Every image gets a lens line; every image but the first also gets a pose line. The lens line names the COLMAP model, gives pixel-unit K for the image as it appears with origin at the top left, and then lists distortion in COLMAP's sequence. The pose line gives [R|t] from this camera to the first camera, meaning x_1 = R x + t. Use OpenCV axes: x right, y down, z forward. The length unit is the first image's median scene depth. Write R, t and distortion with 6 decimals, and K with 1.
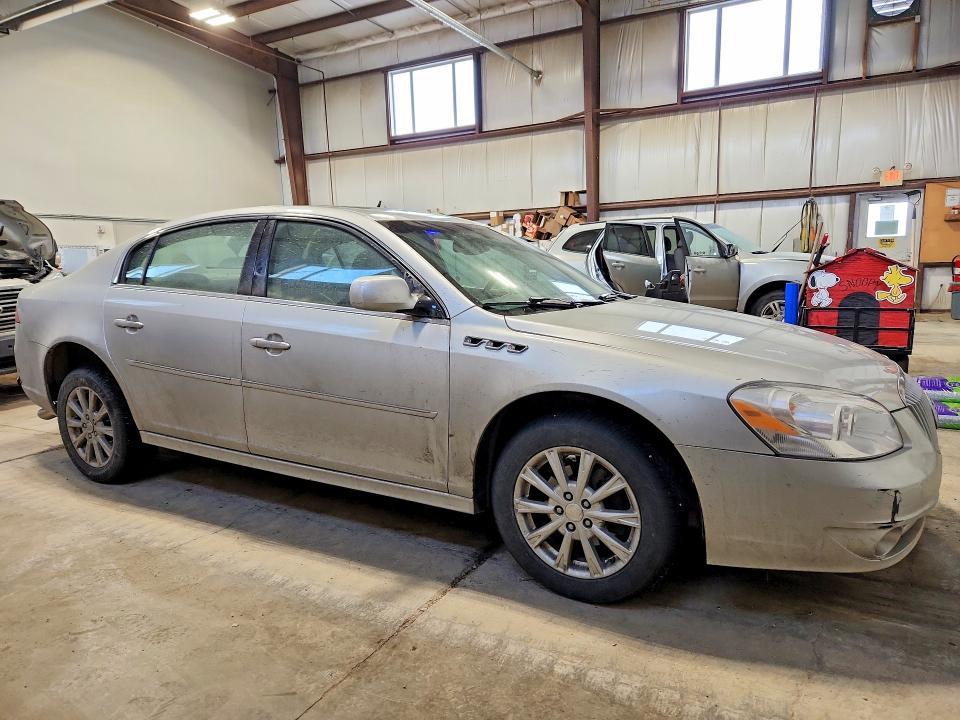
lens RADIAL K [[644.2, 0, 490.9], [0, 644.2, 382.0], [0, 0, 1]] dist [0.044944, -0.039144]
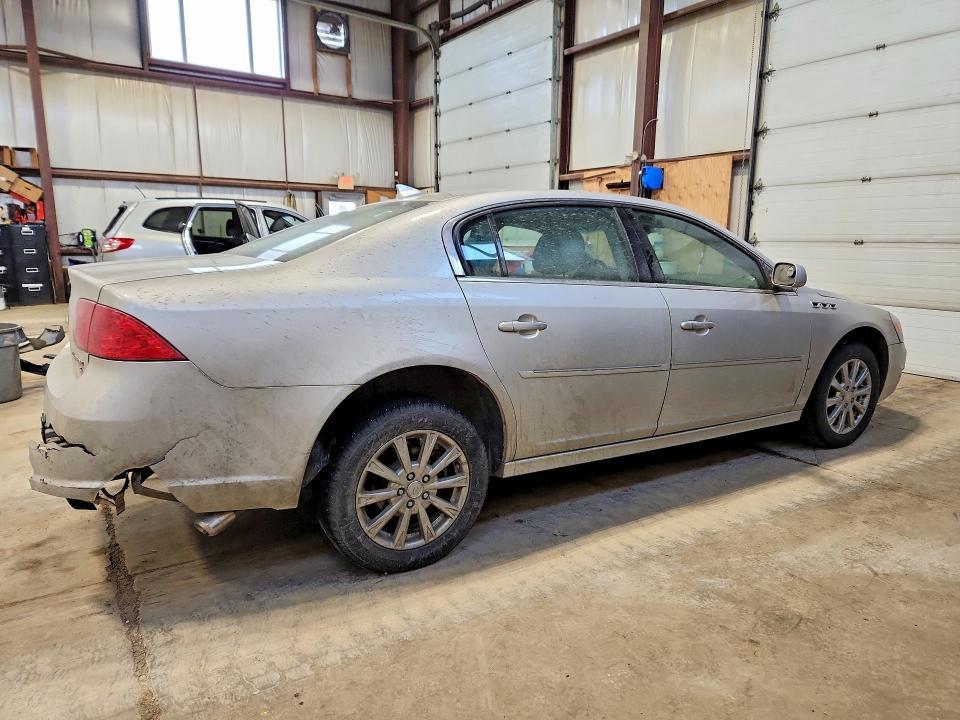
lens RADIAL K [[661.3, 0, 480.0], [0, 661.3, 360.0], [0, 0, 1]] dist [0.052339, -0.038219]
pose [[0.462305, -0.127515, 0.877505, -1.184782], [0.139877, 0.987703, 0.069836, -0.100827], [-0.875619, 0.090457, 0.474456, 0.617089]]
